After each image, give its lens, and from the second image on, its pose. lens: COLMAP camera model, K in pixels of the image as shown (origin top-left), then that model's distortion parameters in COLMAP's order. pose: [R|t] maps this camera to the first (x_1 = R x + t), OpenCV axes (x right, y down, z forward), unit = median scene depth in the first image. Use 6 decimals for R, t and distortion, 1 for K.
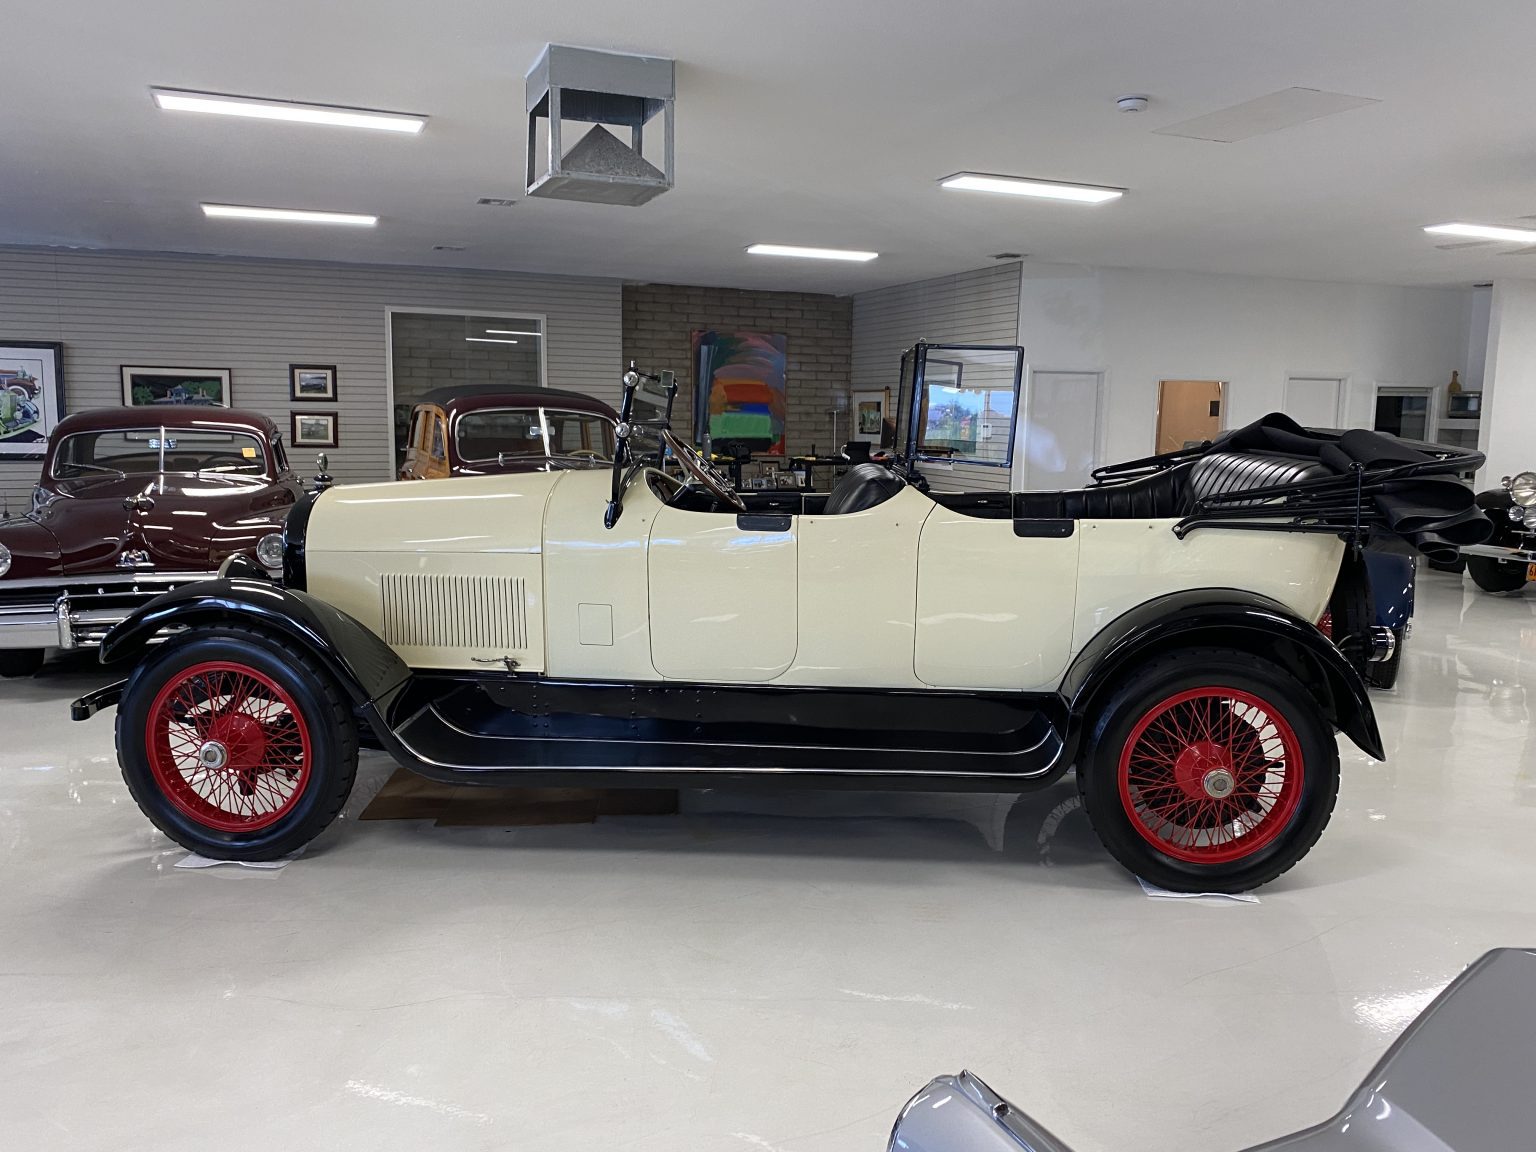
lens RADIAL K [[1165.0, 0, 769.3], [0, 1165.0, 586.7], [0, 0, 1]] dist [0.040931, -0.027398]
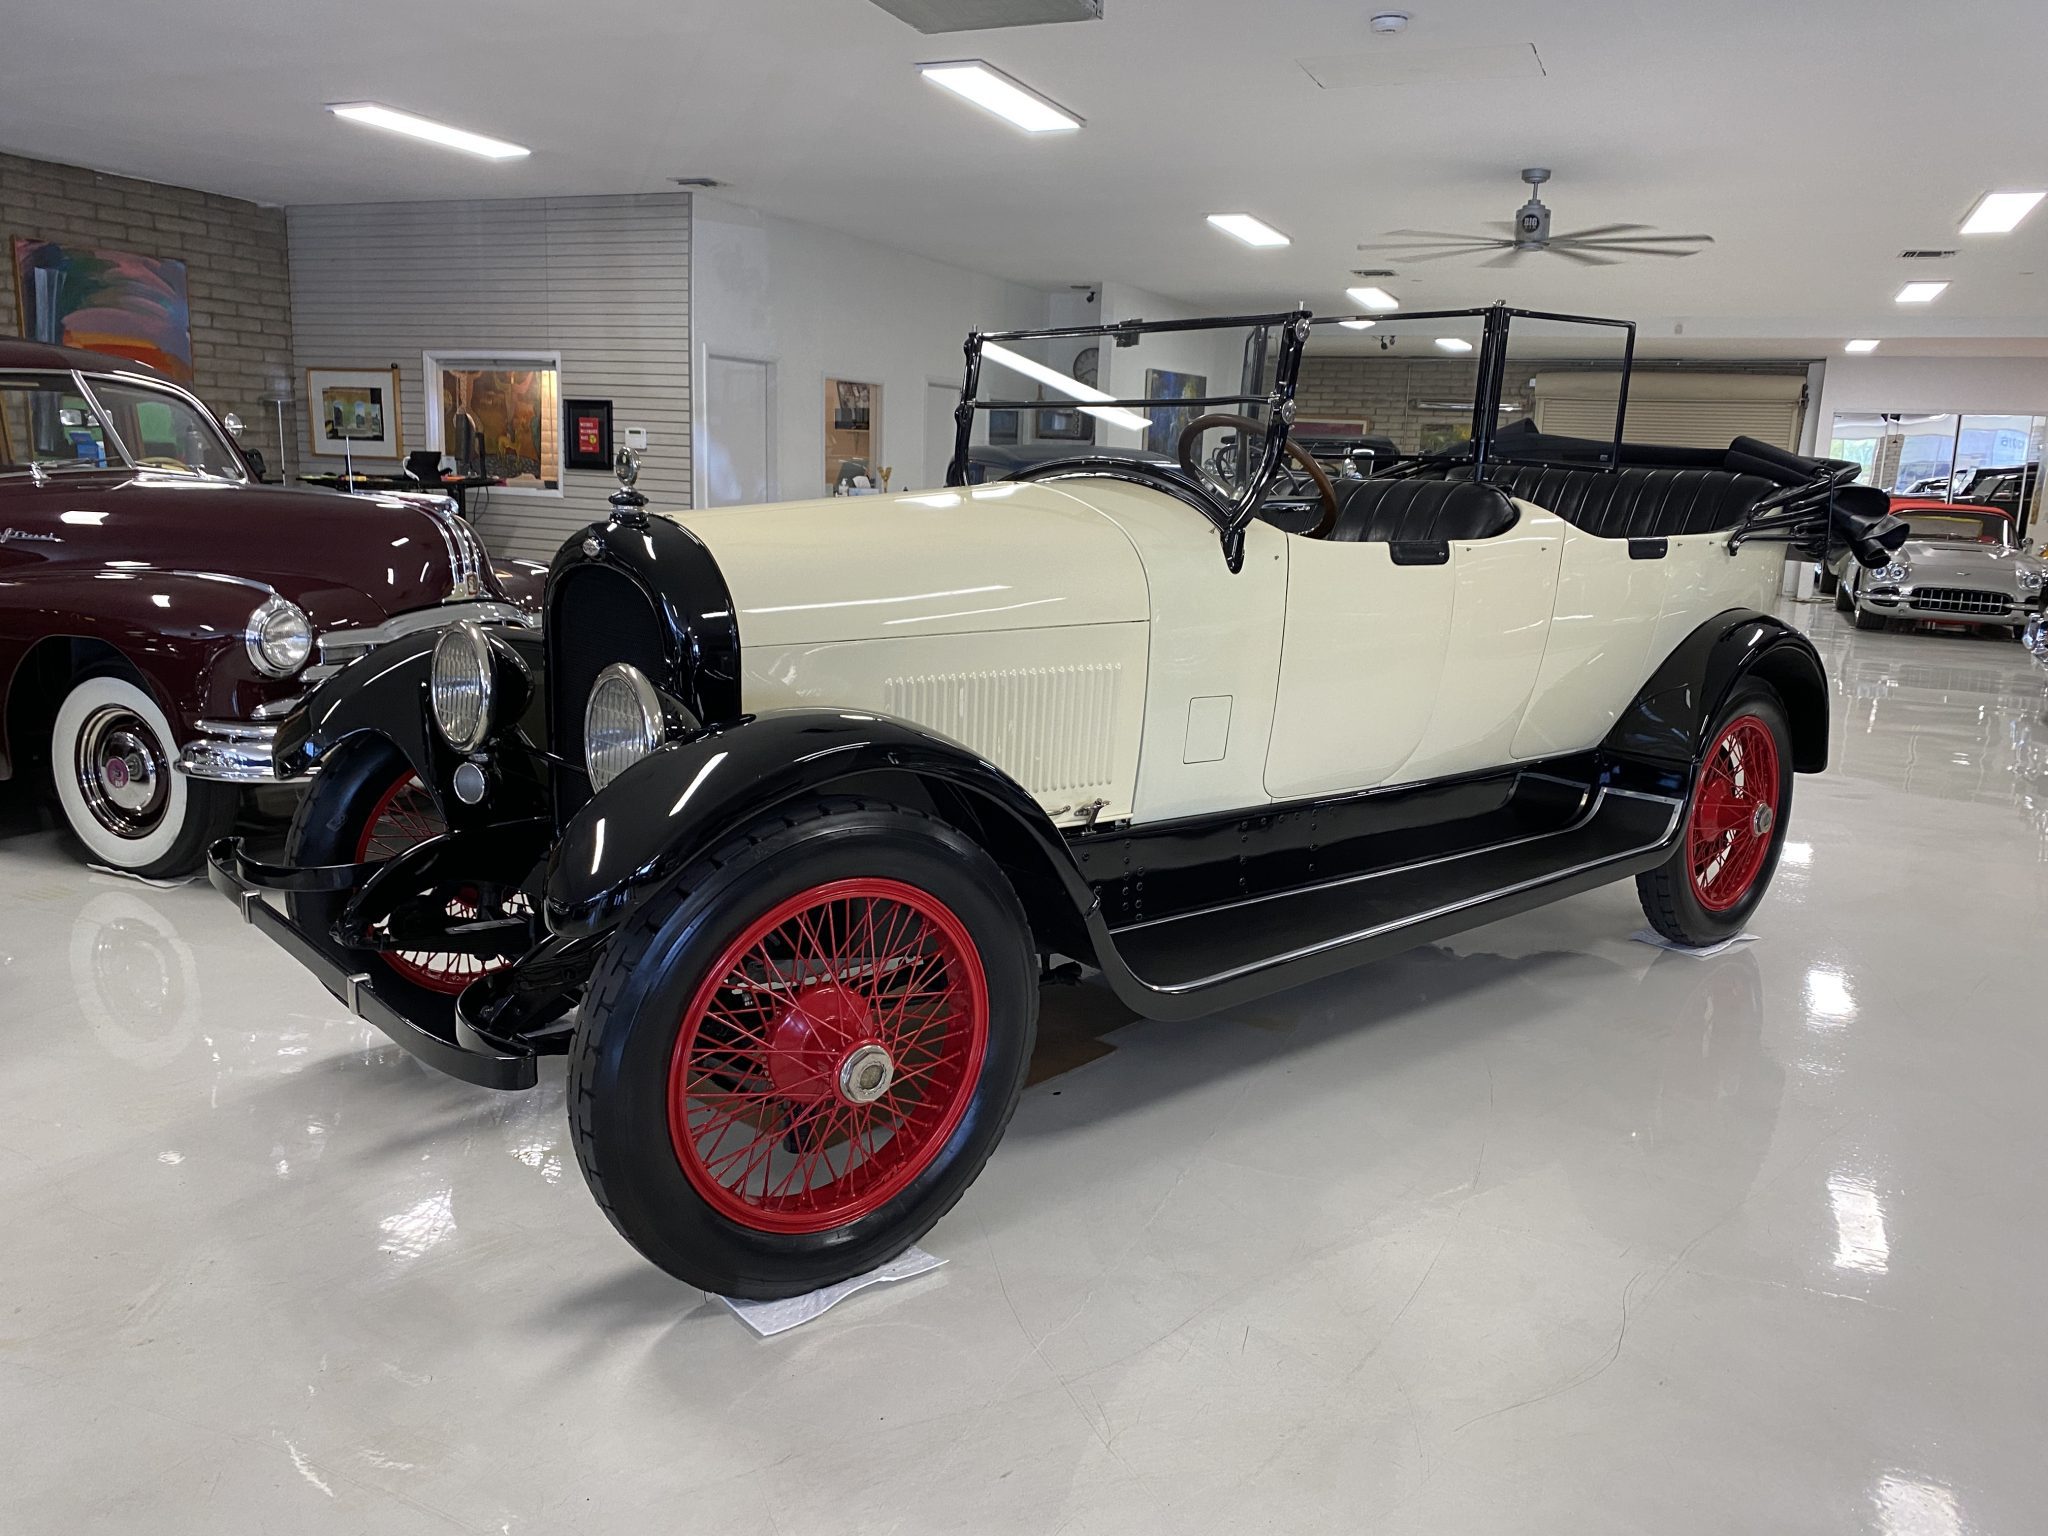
lens RADIAL K [[1553.3, 0, 1008.4], [0, 1553.3, 764.2], [0, 0, 1]] dist [0.040931, -0.027398]
pose [[0.717901, -0.123875, 0.685035, -0.262531], [0.079216, 0.992185, 0.096401, -0.012206], [-0.691623, -0.014941, 0.722104, 0.154354]]
